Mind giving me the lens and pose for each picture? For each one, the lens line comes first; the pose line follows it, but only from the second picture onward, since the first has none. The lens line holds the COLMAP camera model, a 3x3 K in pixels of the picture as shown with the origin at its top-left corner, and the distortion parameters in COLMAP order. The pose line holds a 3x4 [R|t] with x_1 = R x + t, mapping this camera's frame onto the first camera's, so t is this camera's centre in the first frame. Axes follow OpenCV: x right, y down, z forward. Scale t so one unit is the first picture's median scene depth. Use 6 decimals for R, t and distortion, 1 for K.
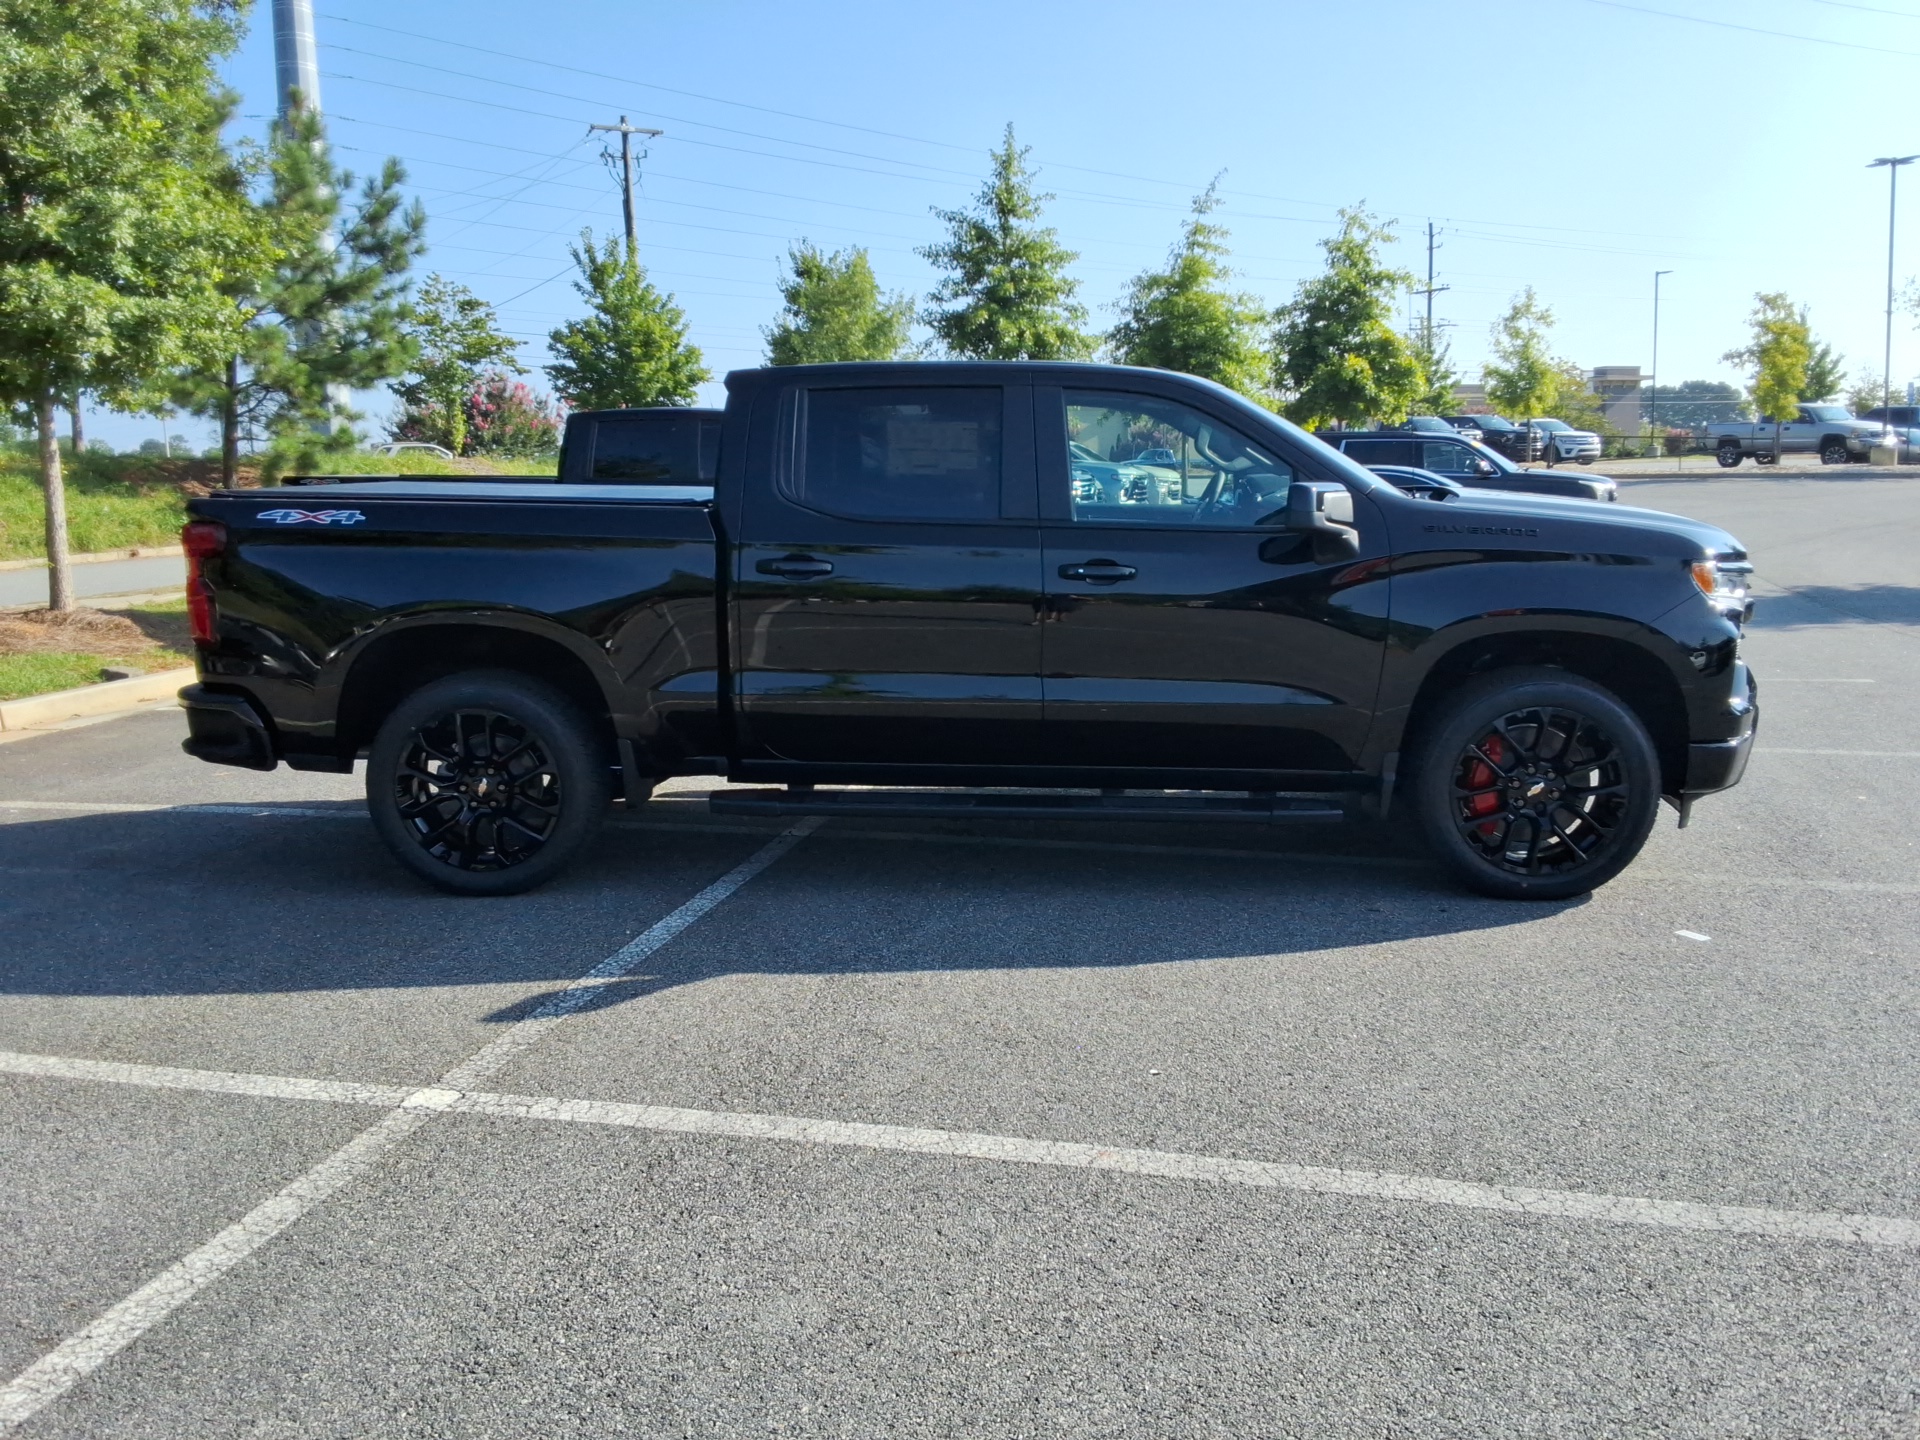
lens RADIAL K [[1566.8, 0, 958.7], [0, 1566.8, 711.1], [0, 0, 1]] dist [0.134821, -0.214377]
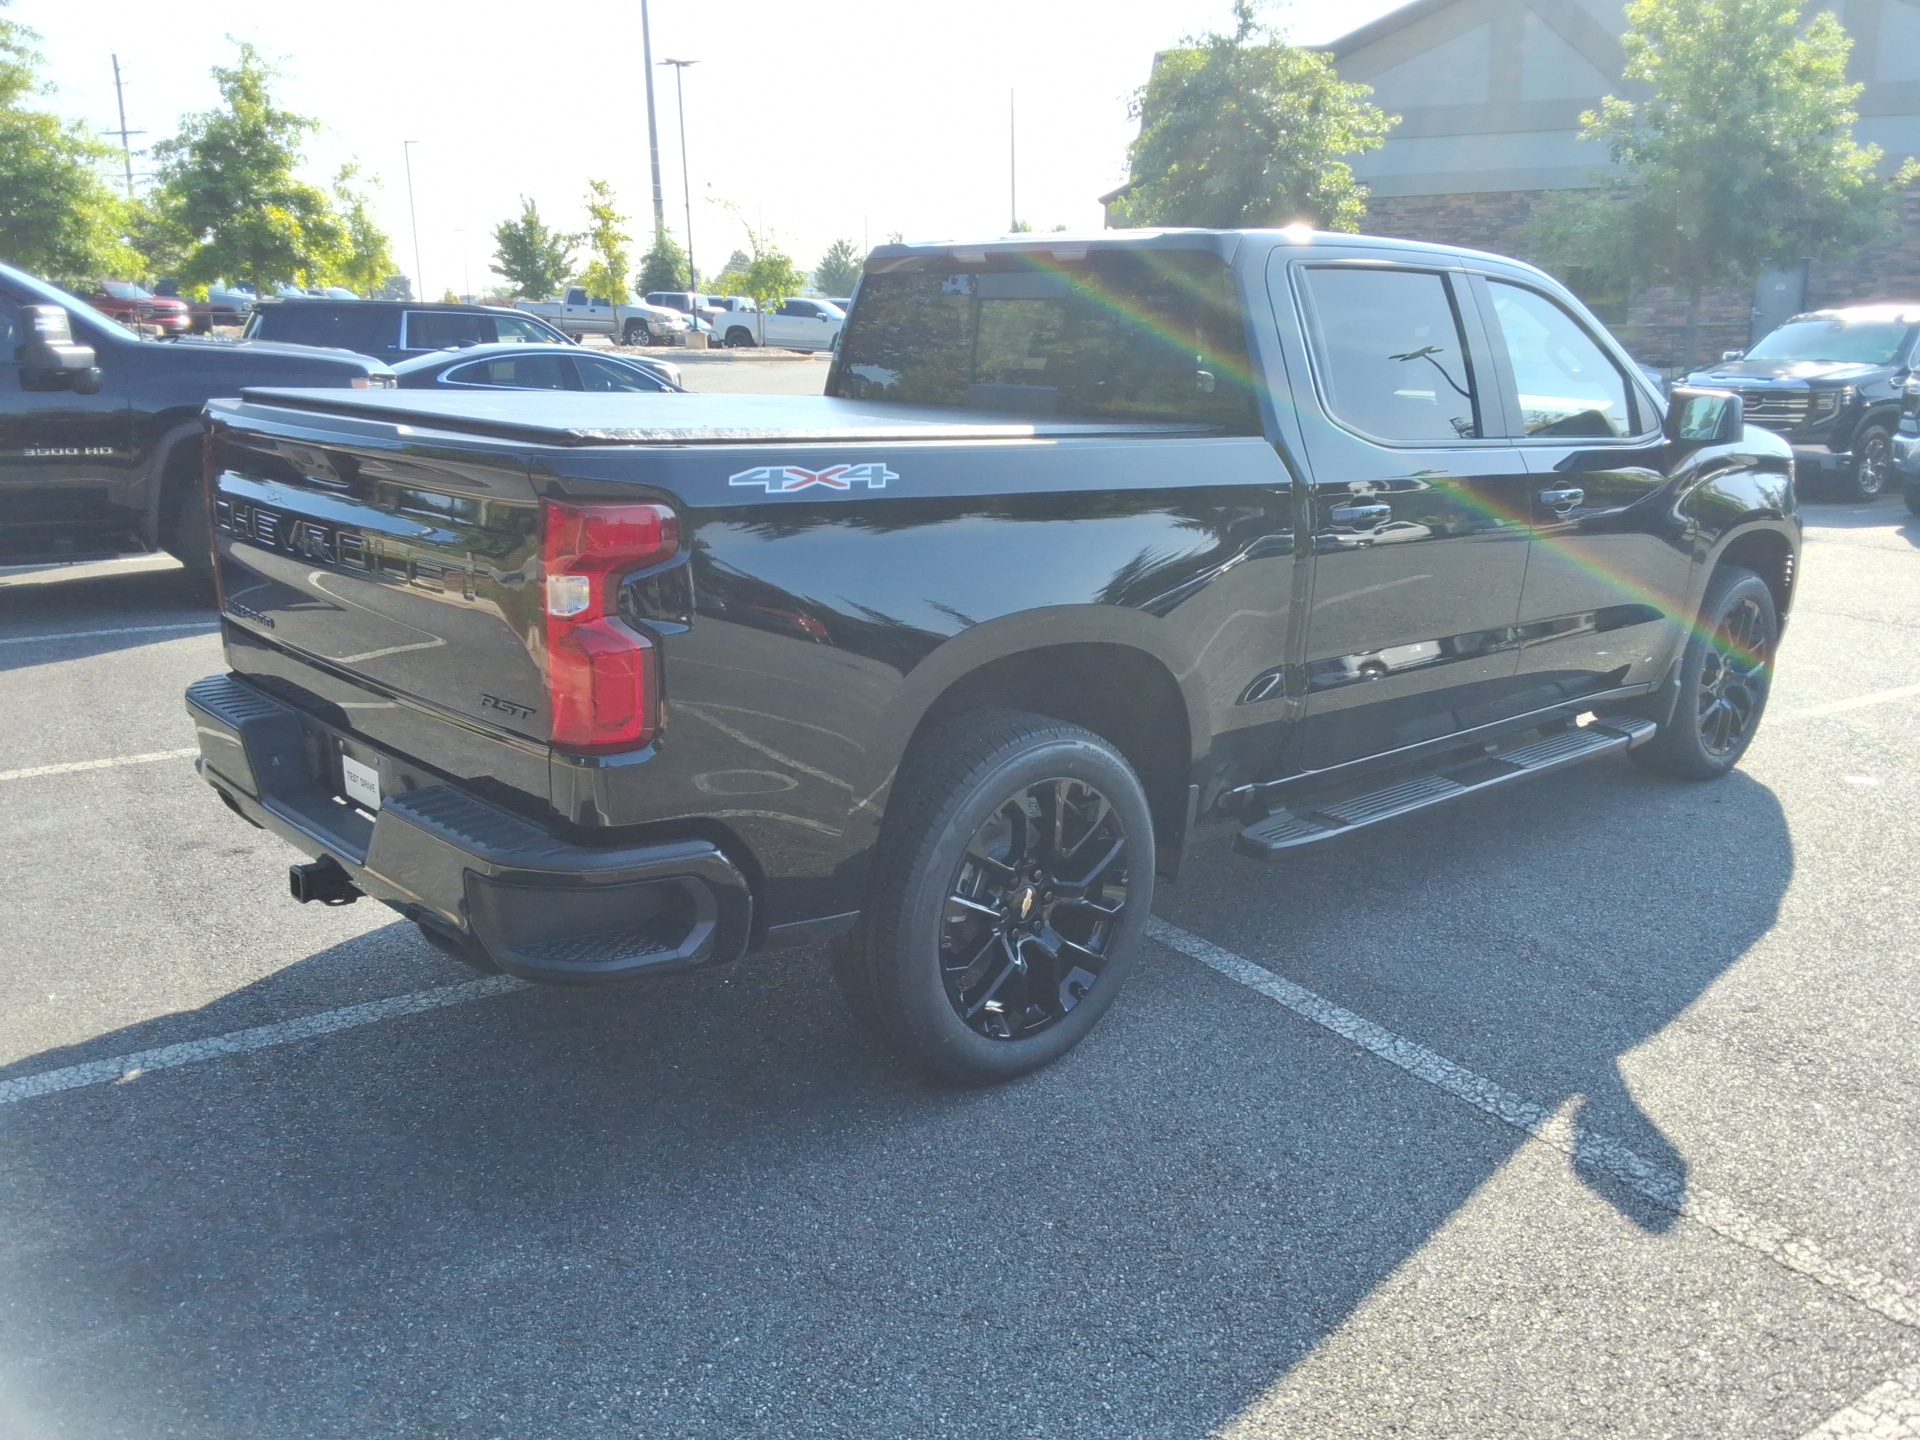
lens RADIAL K [[1554.3, 0, 960.0], [0, 1554.3, 720.0], [0, 0, 1]] dist [0.093908, -0.134405]
pose [[0.692868, -0.153848, 0.704461, -0.140336], [0.091912, 0.987848, 0.125338, -0.019256], [-0.715183, -0.022094, 0.698588, 0.112520]]
